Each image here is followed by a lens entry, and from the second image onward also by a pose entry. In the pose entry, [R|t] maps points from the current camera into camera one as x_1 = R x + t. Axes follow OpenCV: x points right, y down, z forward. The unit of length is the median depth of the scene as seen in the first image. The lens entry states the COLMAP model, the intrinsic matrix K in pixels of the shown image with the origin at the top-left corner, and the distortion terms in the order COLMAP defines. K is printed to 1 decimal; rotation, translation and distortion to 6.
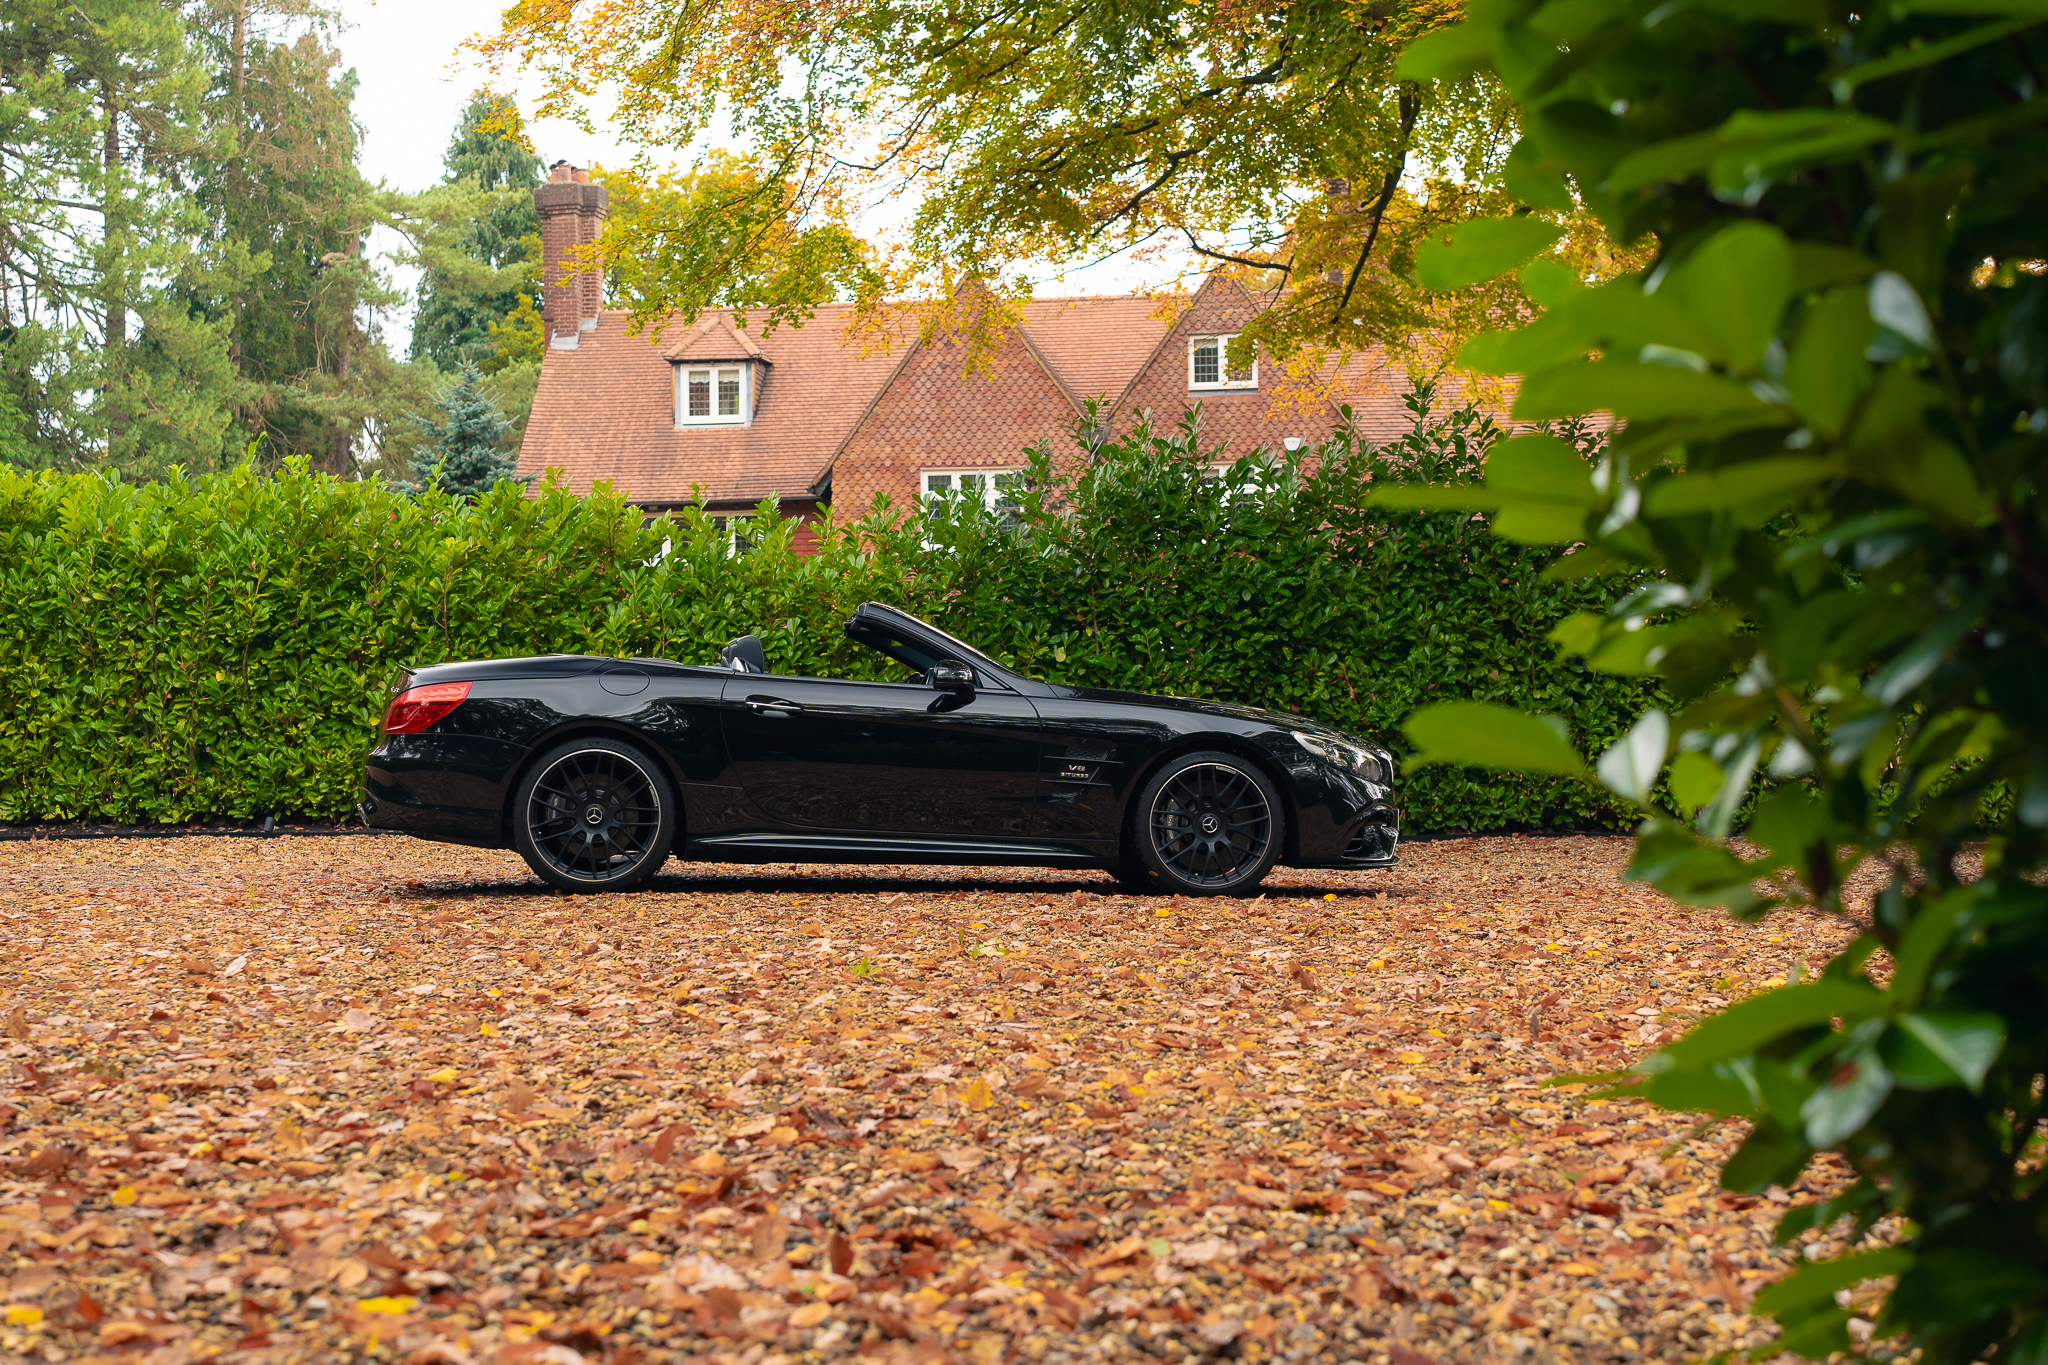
lens RADIAL K [[2849.8, 0, 1024.0], [0, 2849.8, 682.5], [0, 0, 1]] dist [0.020454, 0.032847]
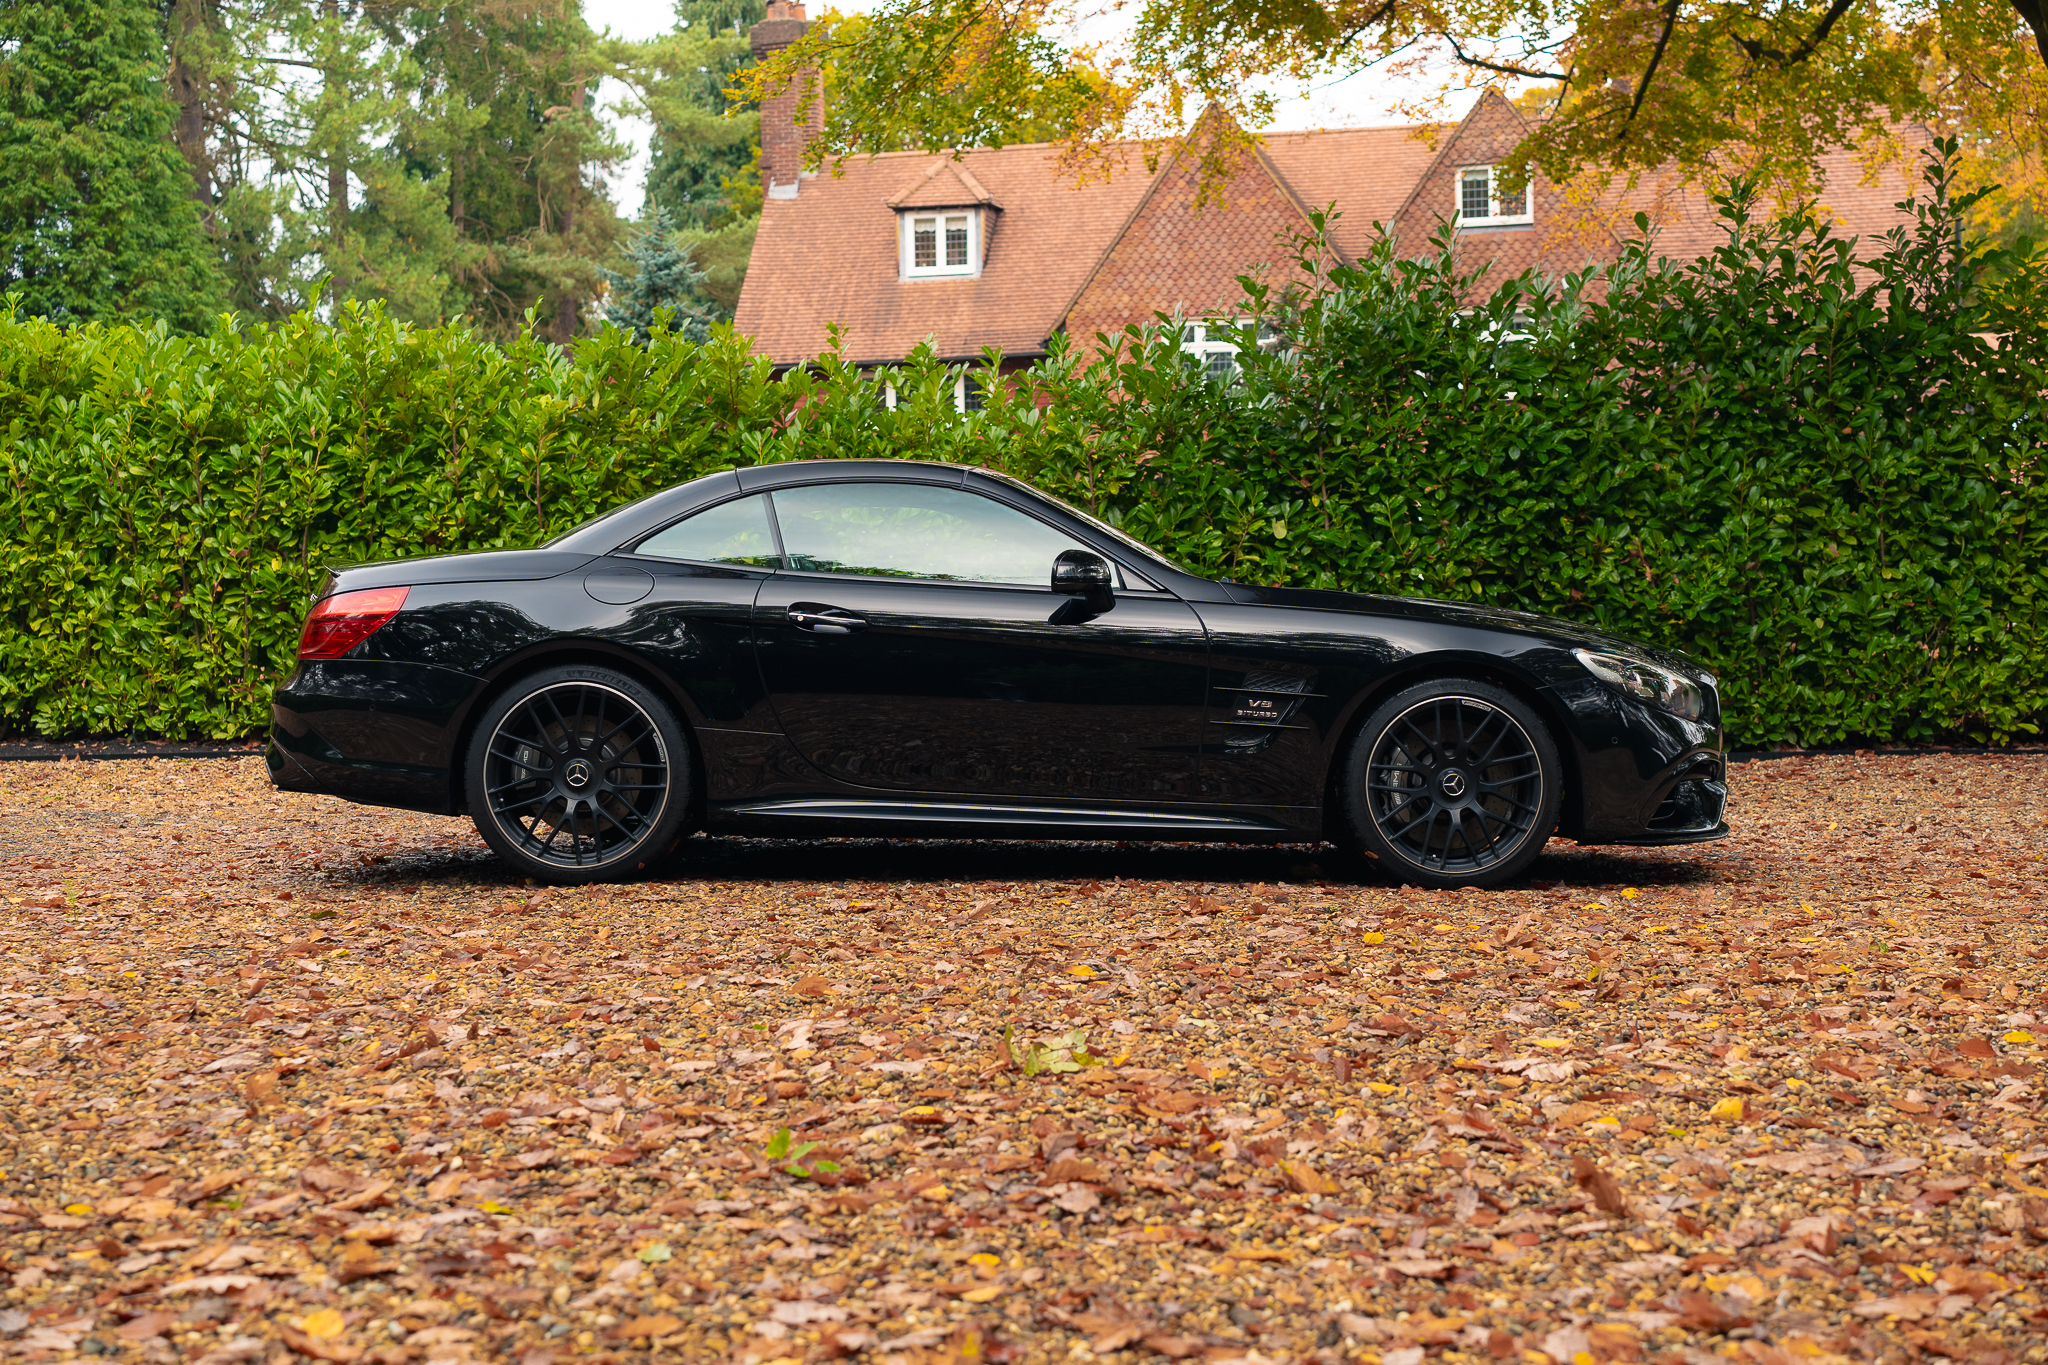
lens RADIAL K [[2849.8, 0, 1024.0], [0, 2849.8, 682.5], [0, 0, 1]] dist [0.020454, 0.032847]
pose [[0.995413, -0.004493, -0.095563, 0.016871], [0.009088, 0.998820, 0.047701, -0.005529], [0.095236, -0.048350, 0.994280, 0.183861]]
